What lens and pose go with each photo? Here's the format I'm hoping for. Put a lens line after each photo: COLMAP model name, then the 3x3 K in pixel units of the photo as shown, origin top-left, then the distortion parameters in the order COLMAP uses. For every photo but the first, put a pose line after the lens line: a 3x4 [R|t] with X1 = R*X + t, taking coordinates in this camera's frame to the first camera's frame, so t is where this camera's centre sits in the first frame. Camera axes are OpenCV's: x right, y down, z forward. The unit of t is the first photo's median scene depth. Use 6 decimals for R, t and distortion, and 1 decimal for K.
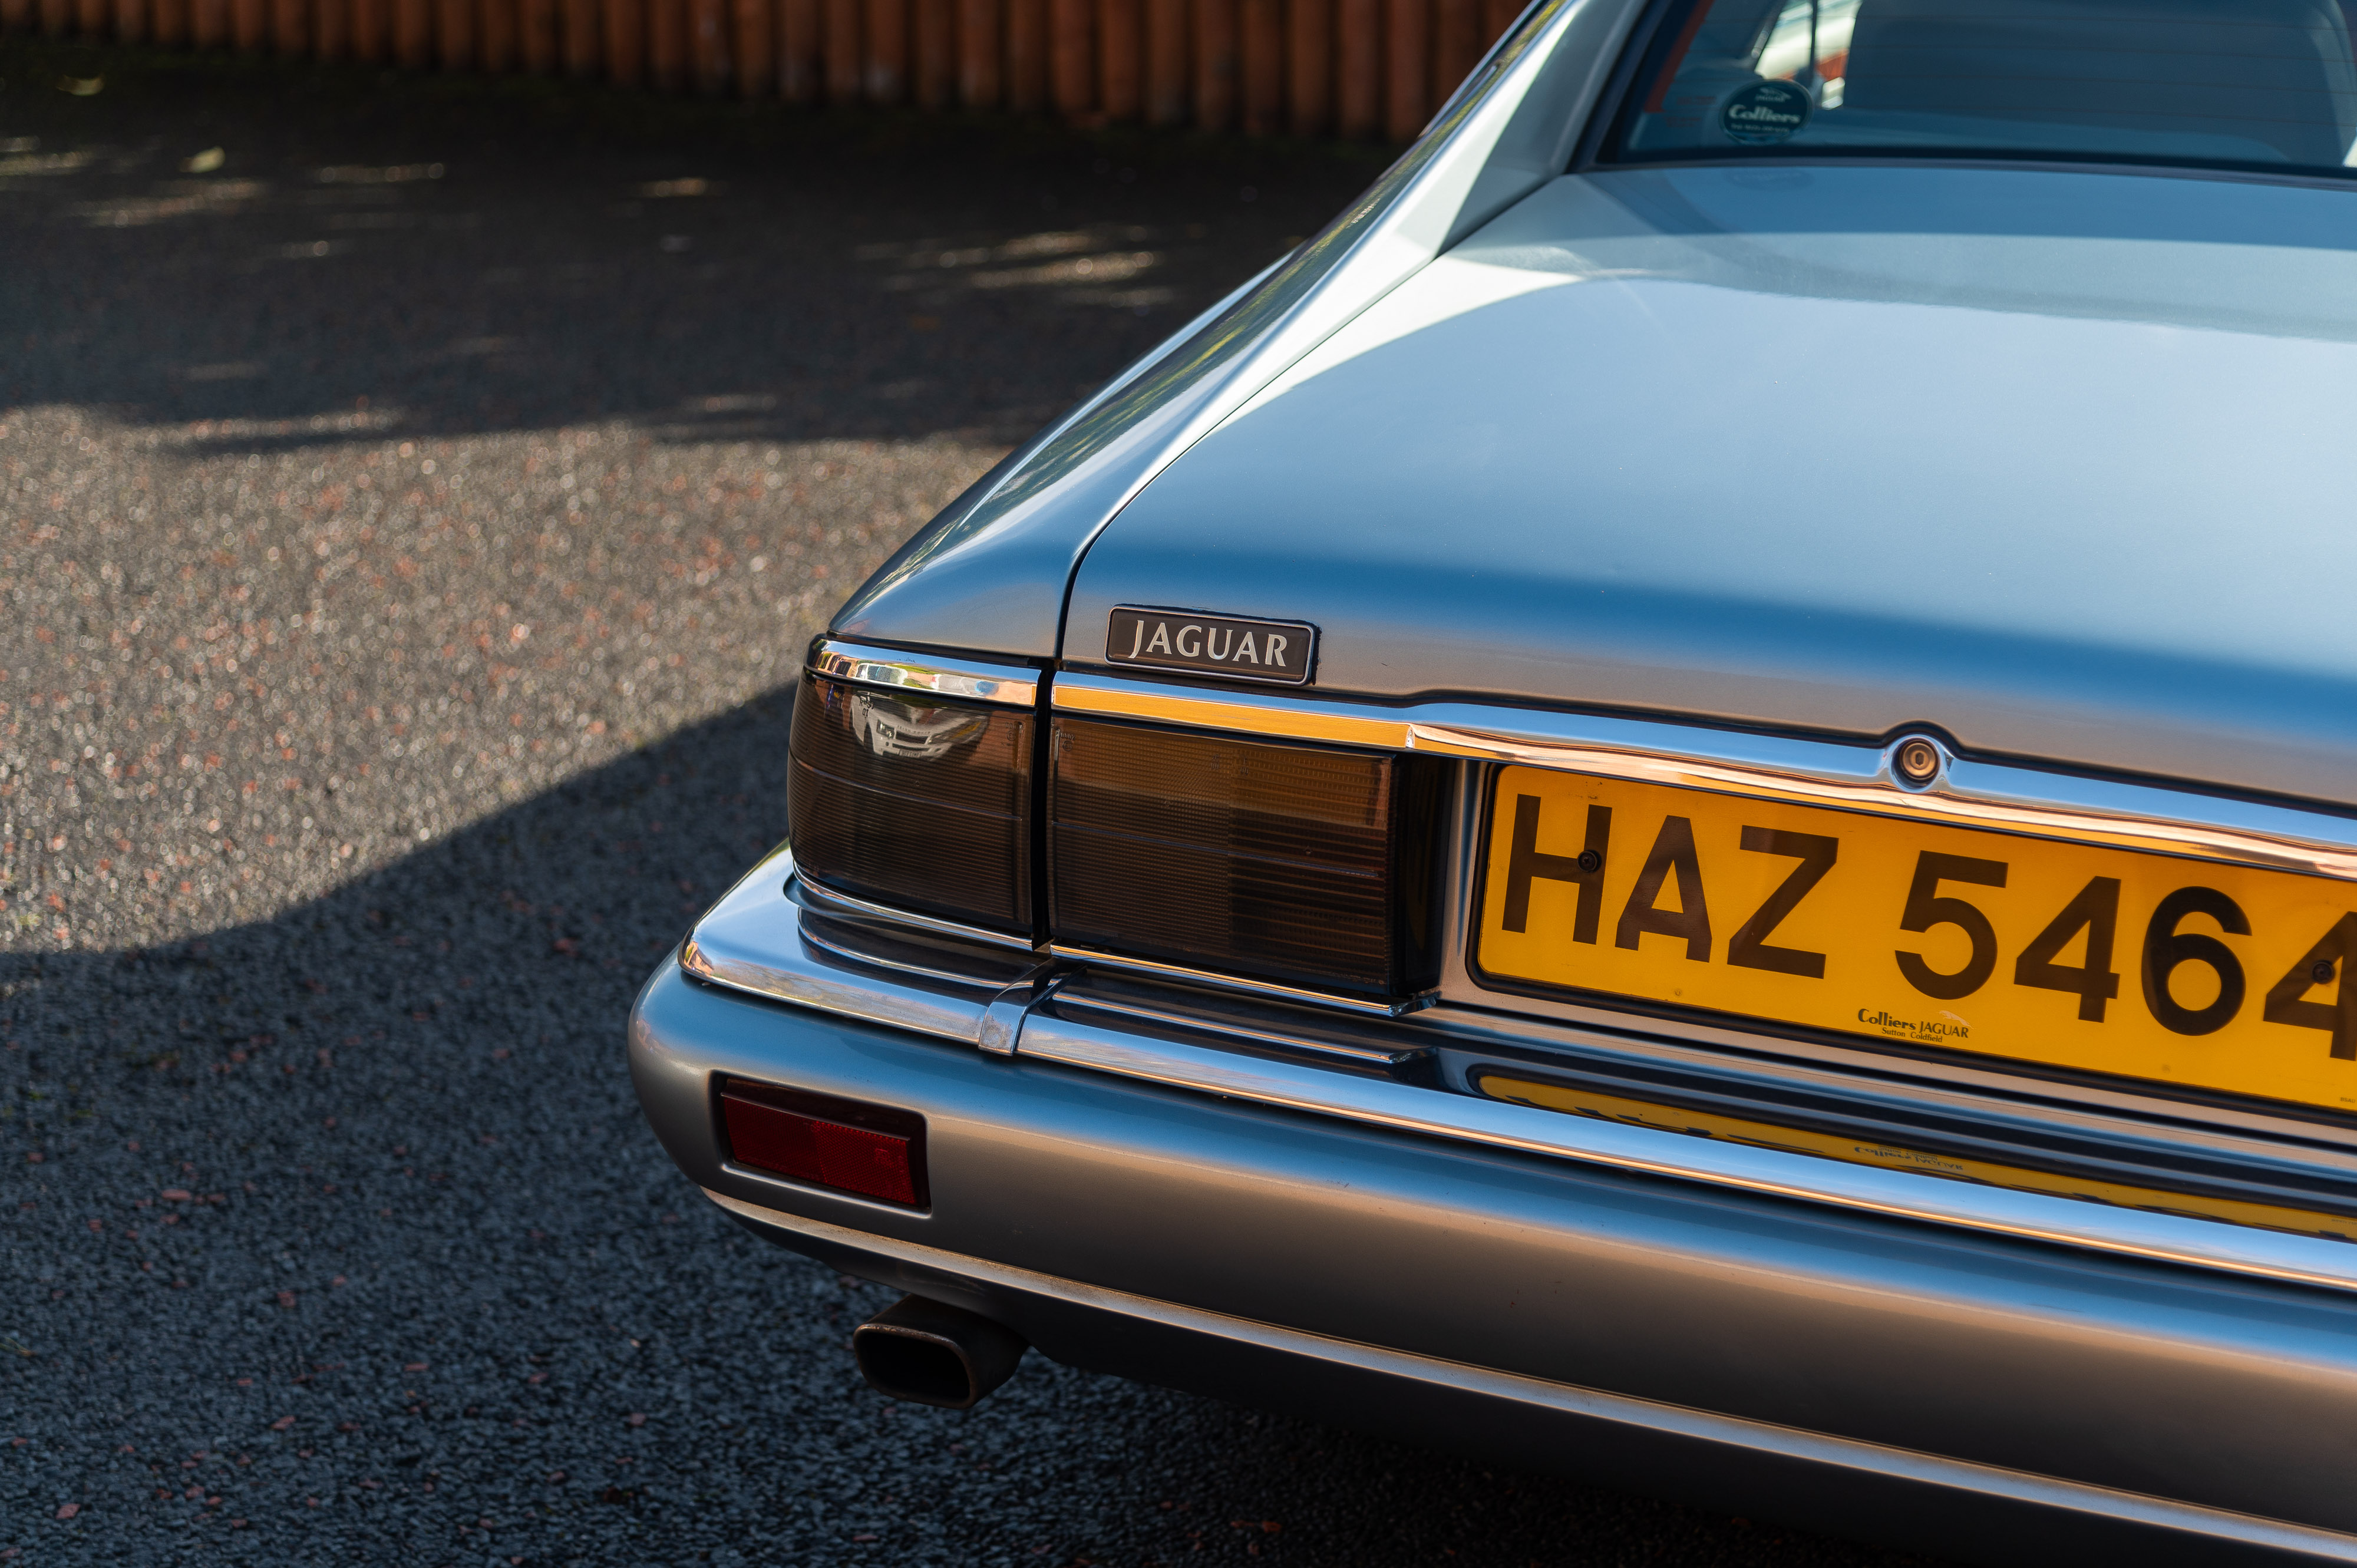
lens RADIAL K [[4551.2, 0, 1178.5], [0, 4551.2, 784.0], [0, 0, 1]] dist [0.013236, -0.215188]
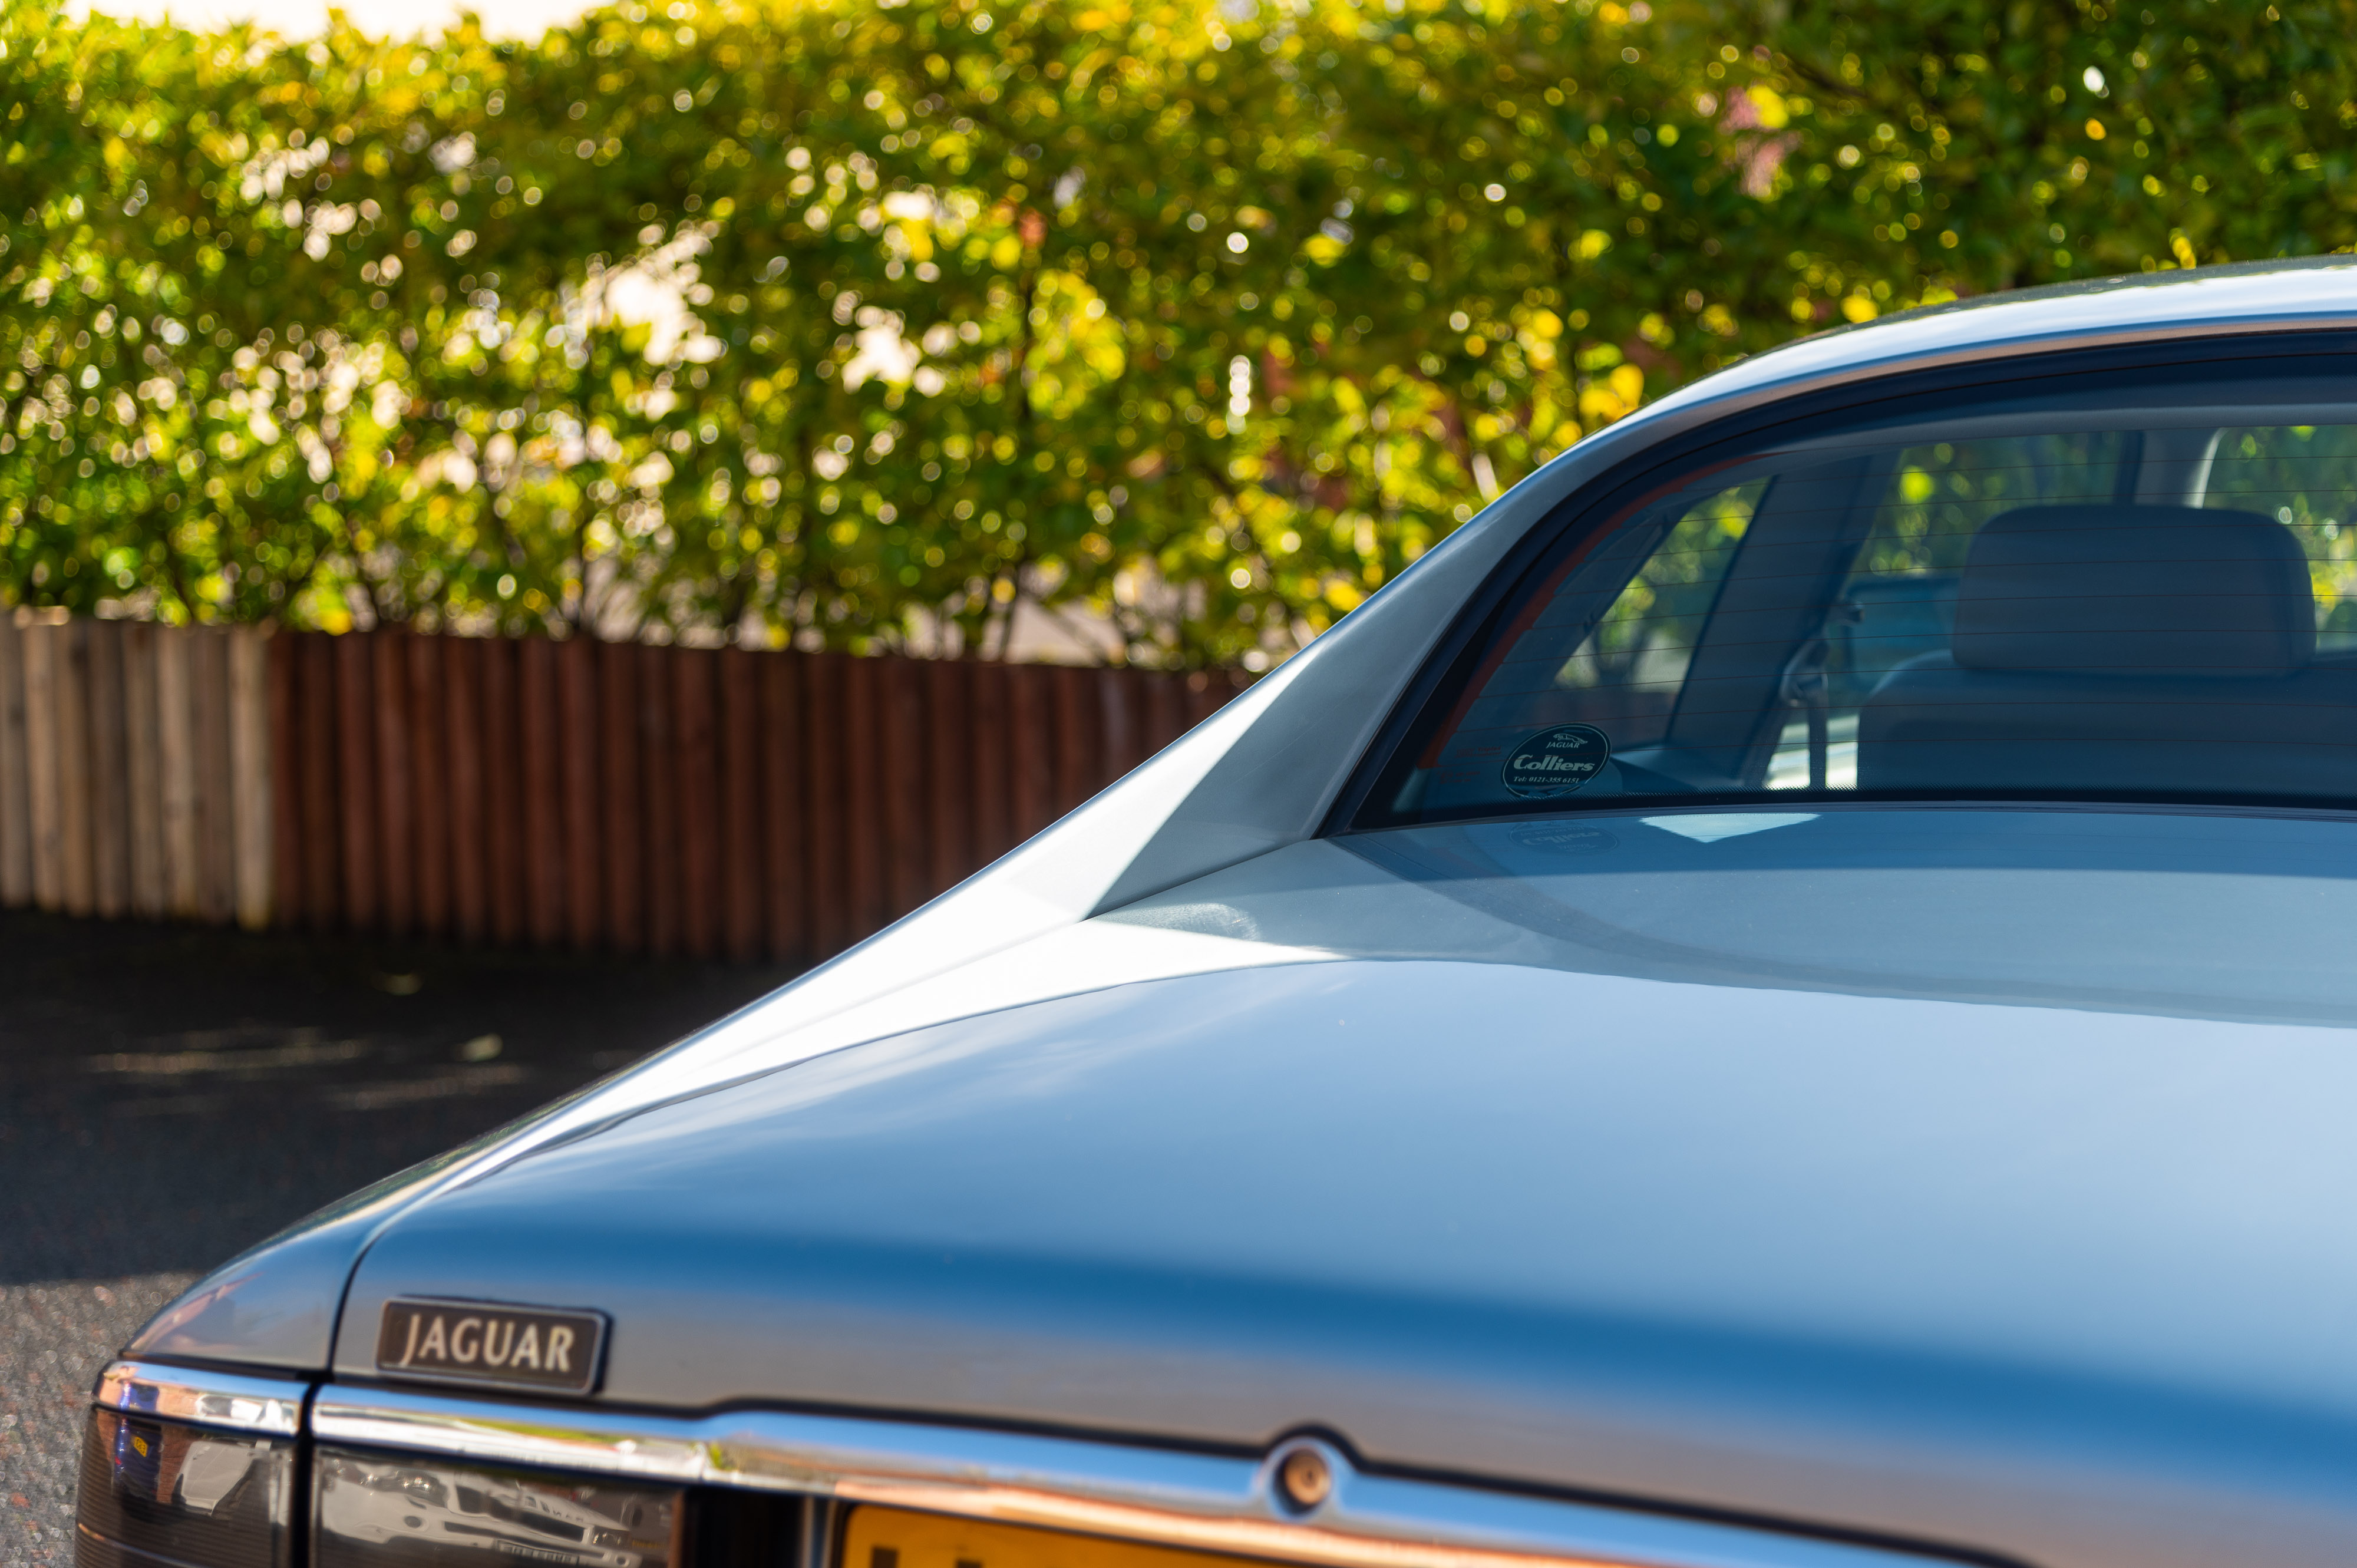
lens RADIAL K [[4551.2, 0, 1178.5], [0, 4551.2, 784.0], [0, 0, 1]] dist [0.013236, -0.215188]
pose [[0.989610, -0.017780, -0.142673, 0.226676], [-0.013226, 0.976859, -0.213476, 0.037574], [0.143167, 0.213145, 0.966474, 0.269759]]
